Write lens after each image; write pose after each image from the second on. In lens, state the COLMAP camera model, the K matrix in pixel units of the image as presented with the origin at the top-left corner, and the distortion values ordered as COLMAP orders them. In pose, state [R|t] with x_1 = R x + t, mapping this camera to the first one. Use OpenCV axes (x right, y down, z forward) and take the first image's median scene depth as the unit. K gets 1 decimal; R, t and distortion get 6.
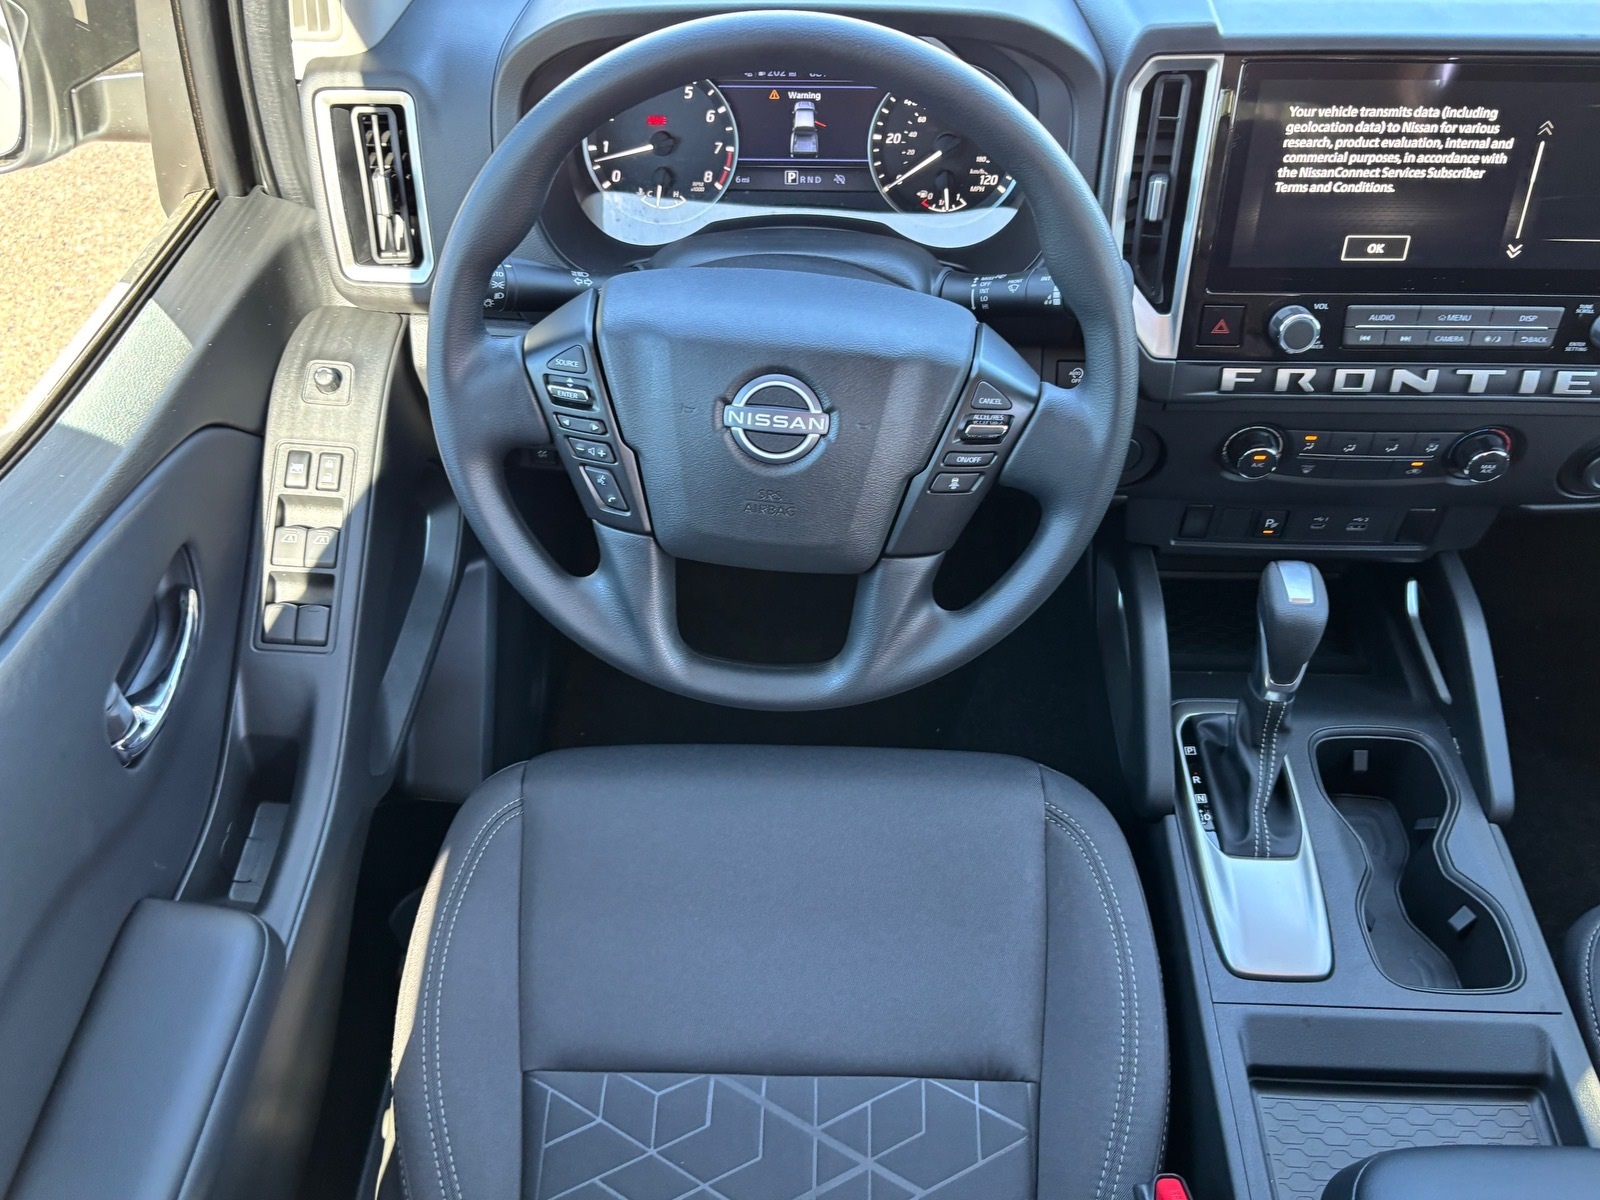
lens RADIAL K [[1240.8, 0, 788.0], [0, 1240.8, 612.6], [0, 0, 1]] dist [0.034103, -0.052734]
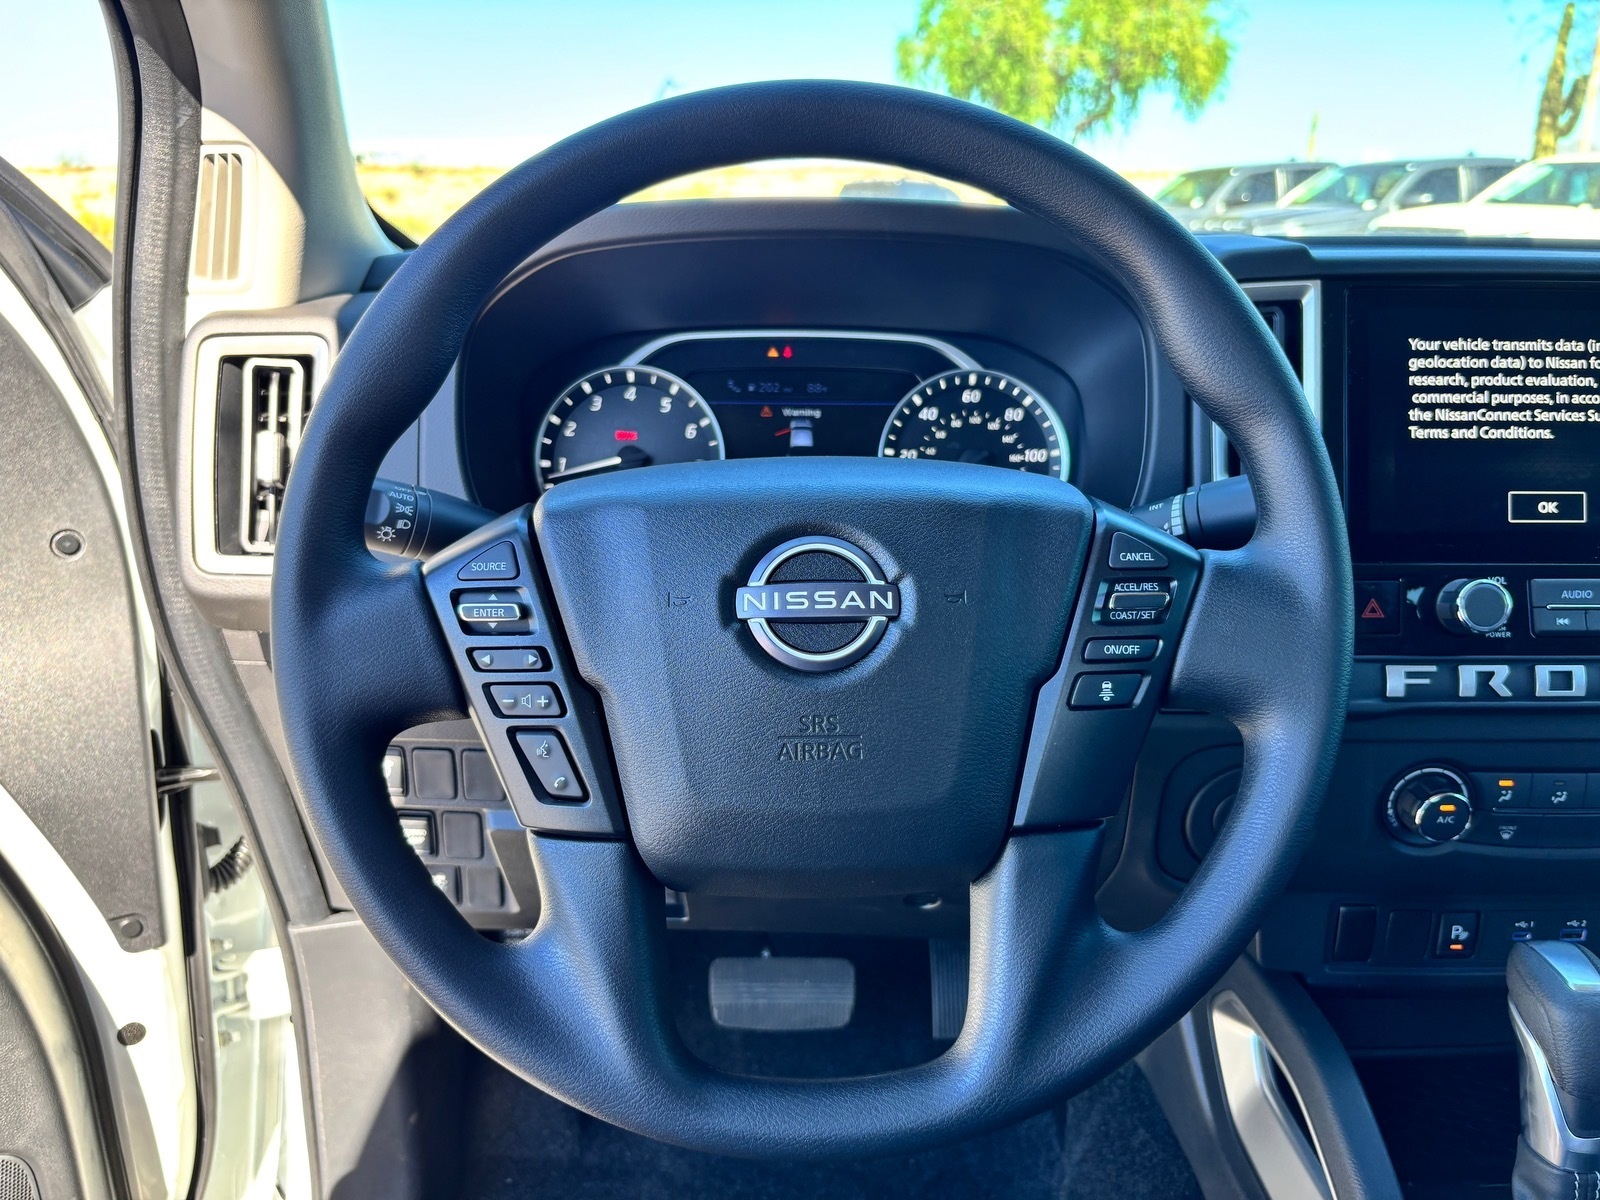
lens RADIAL K [[1240.8, 0, 788.6], [0, 1240.8, 600.1], [0, 0, 1]] dist [0.034103, -0.052734]
pose [[0.998107, 0.004411, 0.061346, -0.052298], [0.026977, 0.864962, -0.501112, 0.135259], [-0.055272, 0.501818, 0.863205, 0.366404]]
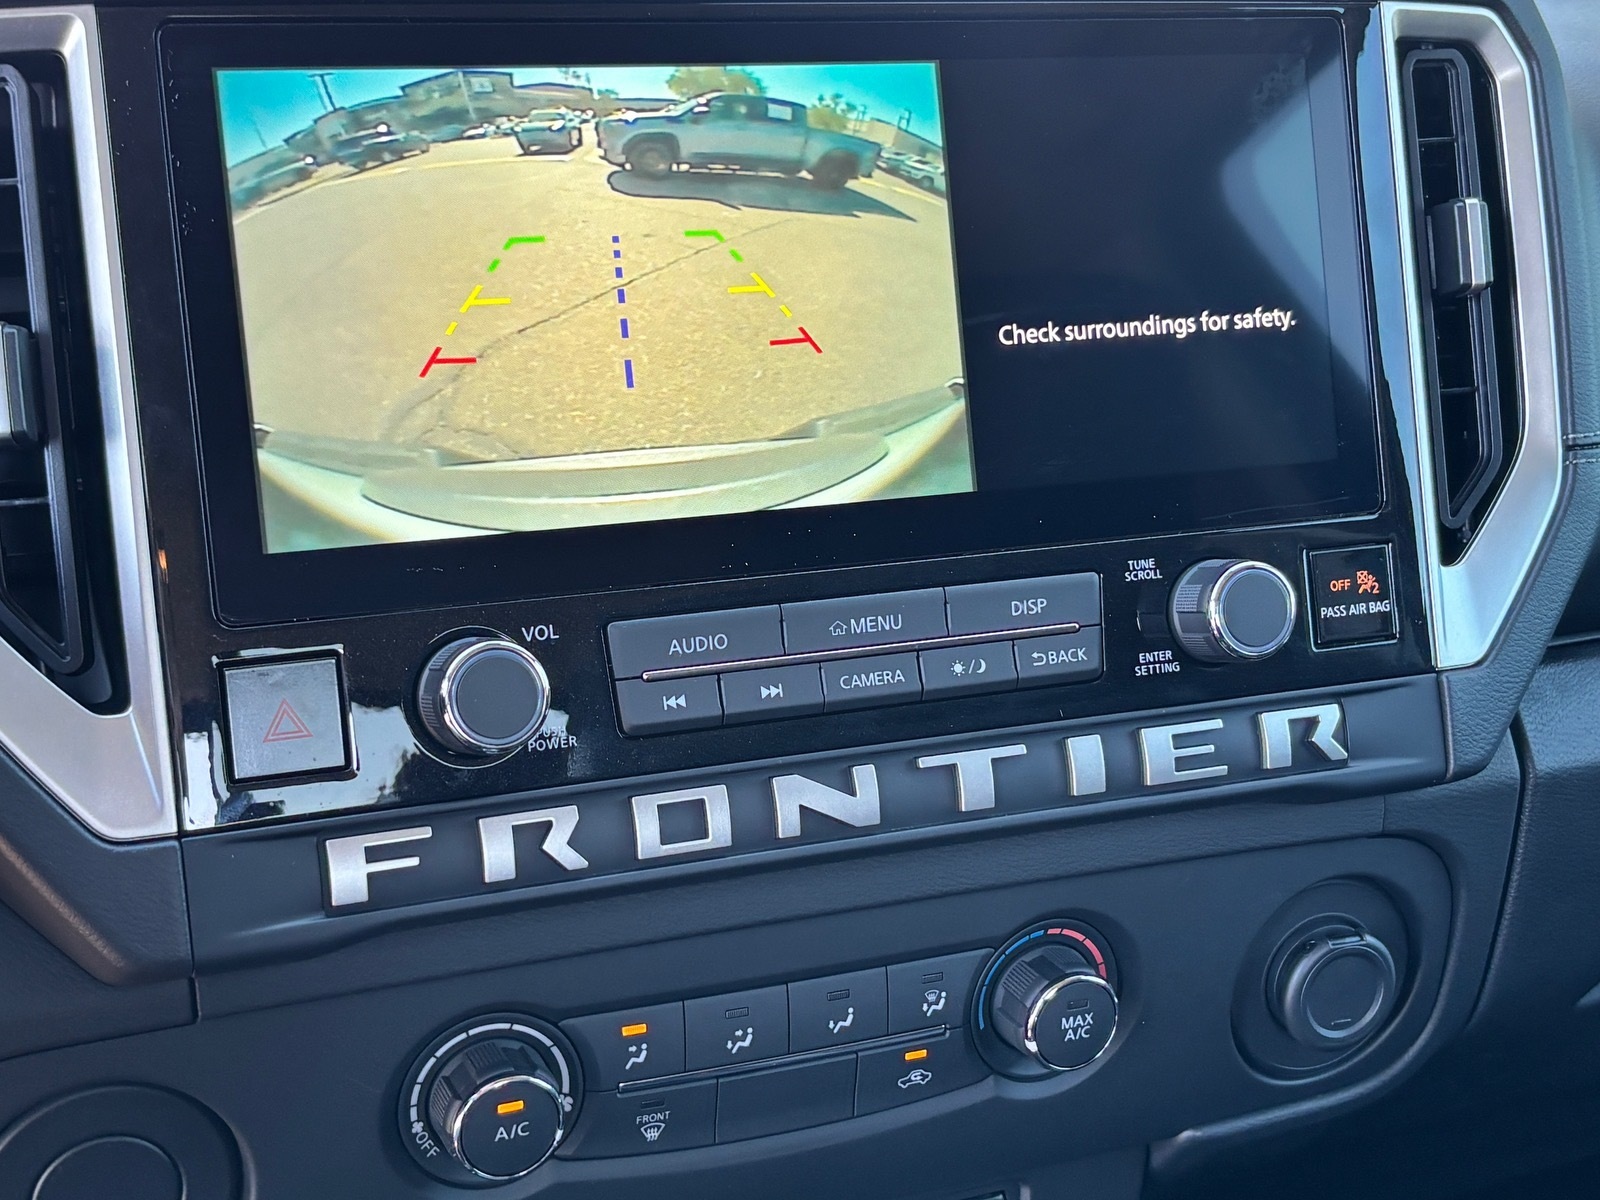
lens RADIAL K [[2424.1, 0, 791.1], [0, 2424.1, 626.9], [0, 0, 1]] dist [0.094189, 0.000000]
pose [[0.900225, -0.094606, 0.425023, 0.188572], [0.289949, 0.858465, -0.423045, 0.077453], [-0.324845, 0.504070, 0.800243, 0.396596]]
